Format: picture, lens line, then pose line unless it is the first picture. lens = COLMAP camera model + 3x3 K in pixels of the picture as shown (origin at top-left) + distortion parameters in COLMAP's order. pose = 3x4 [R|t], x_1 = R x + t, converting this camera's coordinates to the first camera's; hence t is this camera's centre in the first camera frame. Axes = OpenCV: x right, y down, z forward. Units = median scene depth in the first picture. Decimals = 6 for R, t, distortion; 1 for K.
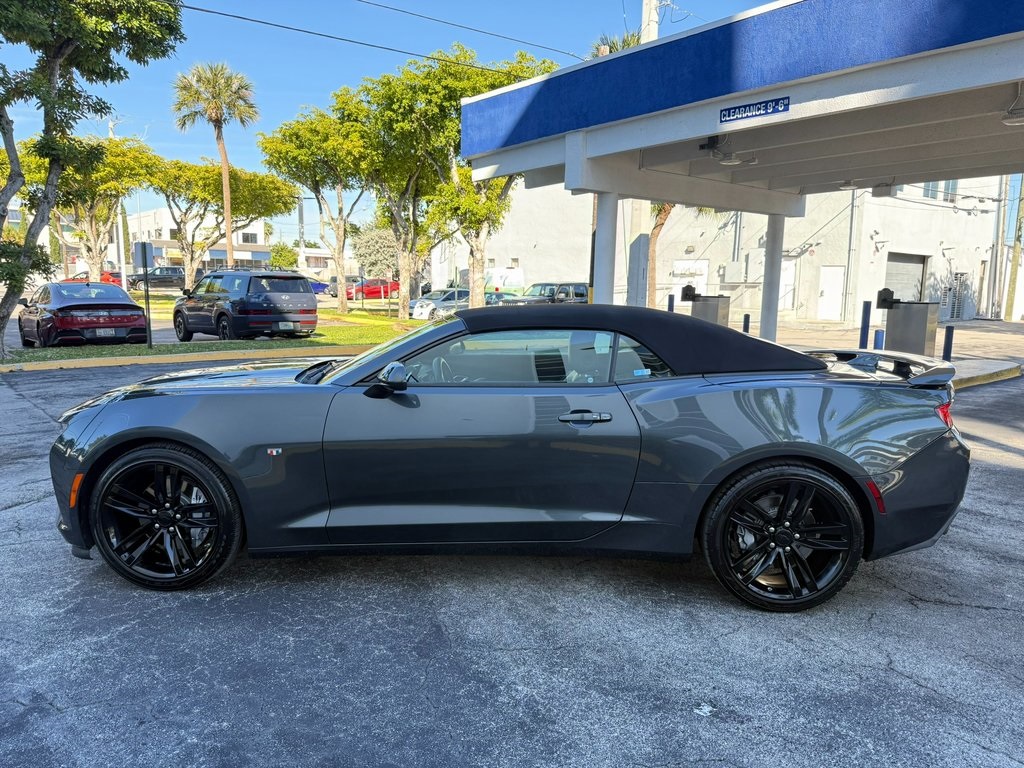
lens RADIAL K [[711.9, 0, 509.8], [0, 711.9, 387.0], [0, 0, 1]] dist [0.024816, -0.035771]
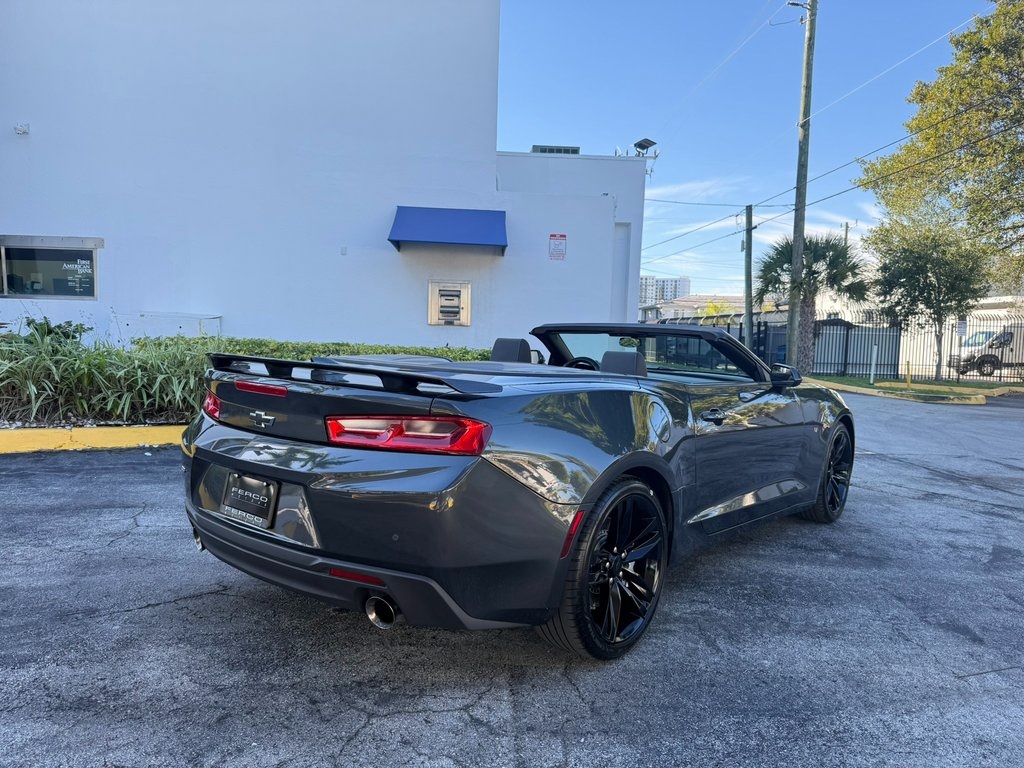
lens RADIAL K [[713.6, 0, 518.4], [0, 713.6, 390.8], [0, 0, 1]] dist [0.031671, -0.044555]
pose [[-0.580312, 0.028095, -0.813909, 0.436481], [-0.153447, 0.977732, 0.143157, -0.064668], [0.799808, 0.207967, -0.563079, 0.708289]]
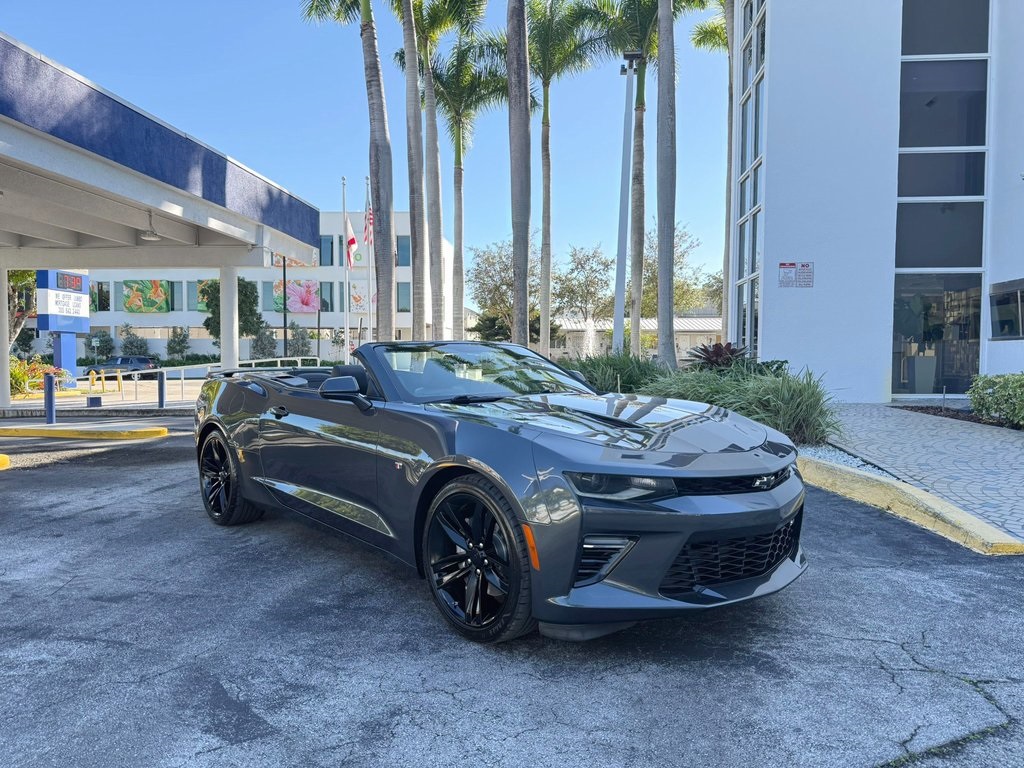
lens RADIAL K [[713.2, 0, 513.1], [0, 713.2, 390.7], [0, 0, 1]] dist [0.033727, -0.047990]
pose [[-0.720641, -0.049573, 0.691534, -0.435137], [0.081833, 0.984386, 0.155843, -0.093272], [-0.688462, 0.168897, -0.705332, 0.822814]]
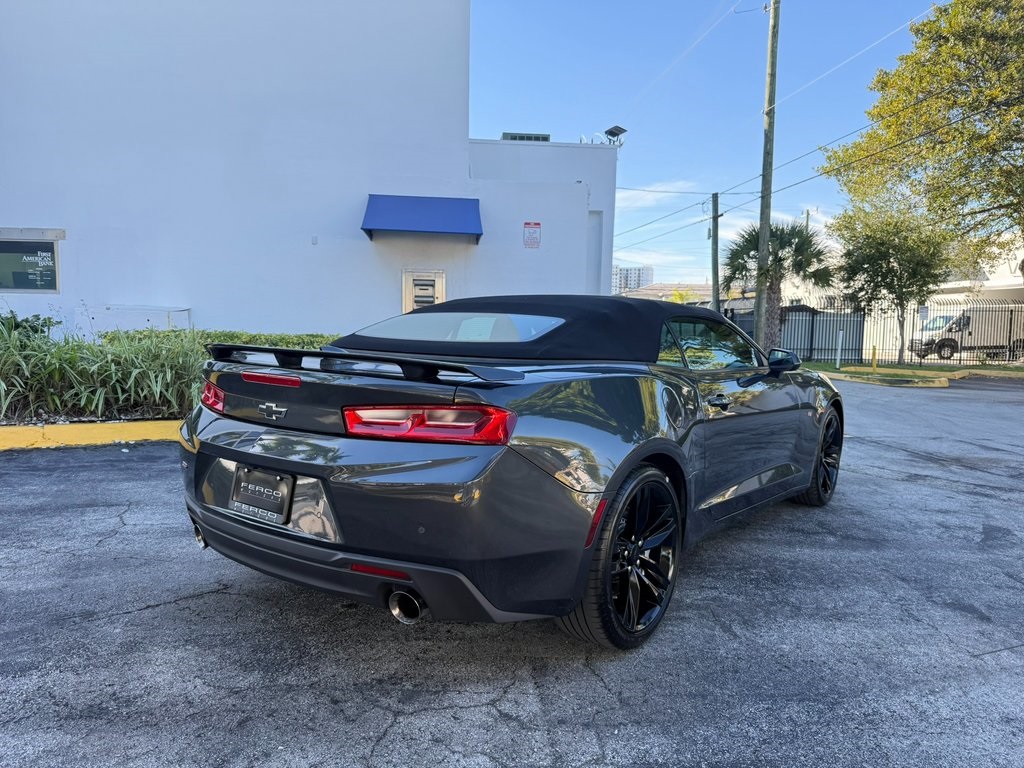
lens RADIAL K [[713.2, 0, 513.1], [0, 713.2, 390.7], [0, 0, 1]] dist [0.033727, -0.047990]
pose [[-0.547111, 0.048175, -0.835672, 0.442548], [-0.144429, 0.977936, 0.150933, -0.059501], [0.824506, 0.203272, -0.528082, 0.687463]]
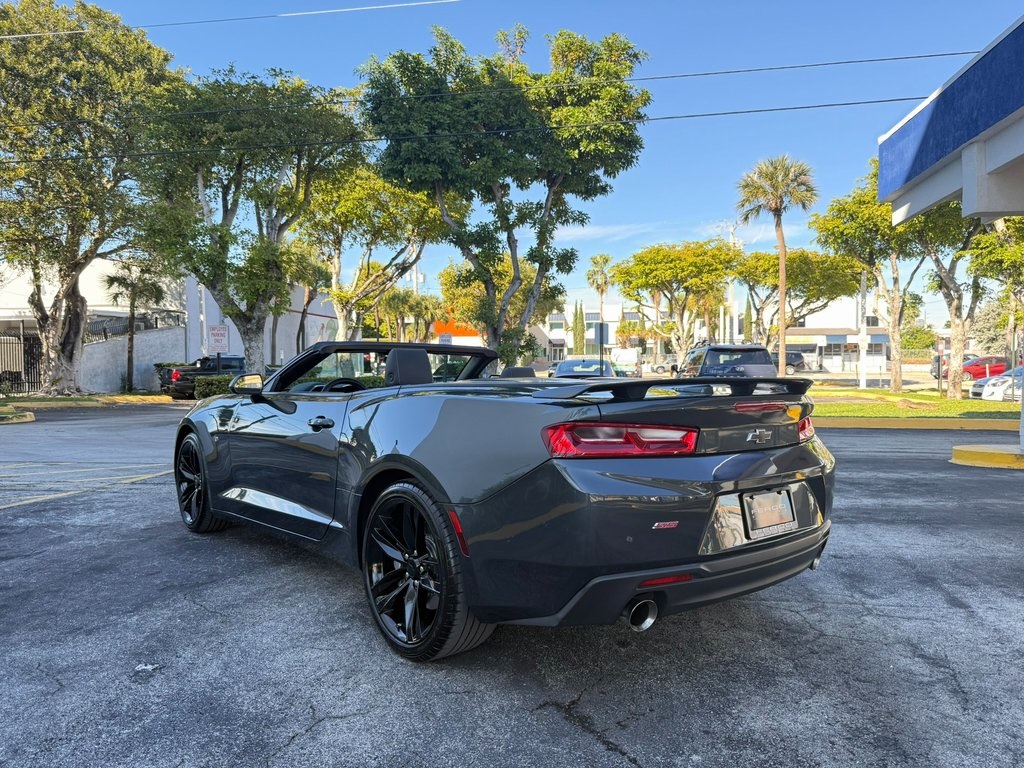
lens RADIAL K [[712.2, 0, 513.2], [0, 712.2, 388.3], [0, 0, 1]] dist [0.026532, -0.044691]
pose [[0.675537, 0.003213, -0.737319, 0.413959], [-0.090123, 0.992852, -0.078245, 0.017840], [0.731798, 0.119307, 0.670998, 0.178187]]
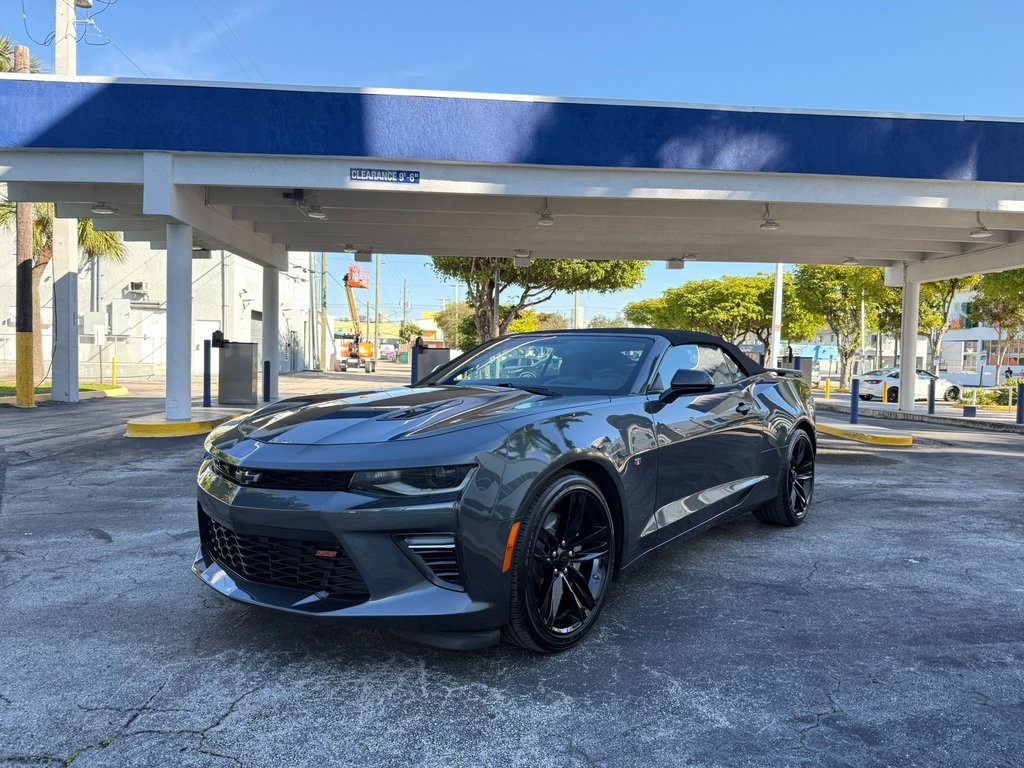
lens RADIAL K [[712.2, 0, 513.2], [0, 712.2, 388.3], [0, 0, 1]] dist [0.026532, -0.044691]
pose [[0.588594, -0.038438, 0.807514, -0.465176], [0.101861, 0.994435, -0.026911, -0.001859], [-0.801986, 0.098094, 0.589234, 0.204670]]
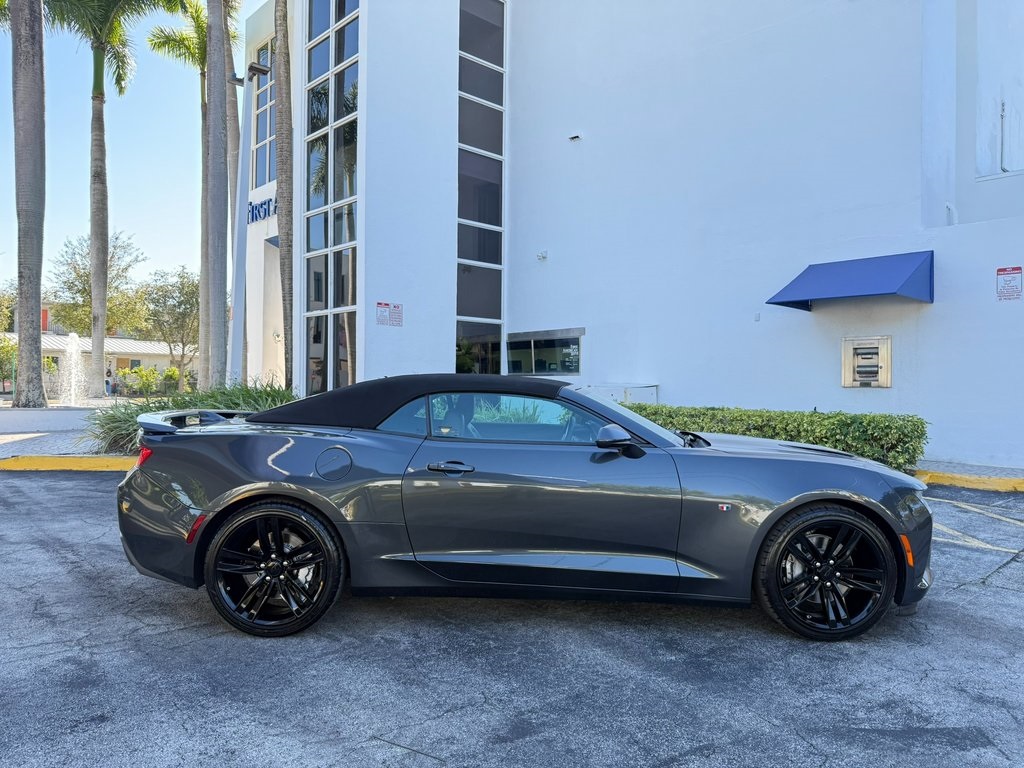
lens RADIAL K [[714.6, 0, 517.6], [0, 714.6, 385.3], [0, 0, 1]] dist [0.025756, -0.035376]
pose [[-0.996937, -0.027543, -0.073197, 0.042246], [-0.037095, 0.990485, 0.132525, -0.119393], [0.068850, 0.134834, -0.988473, 0.998135]]
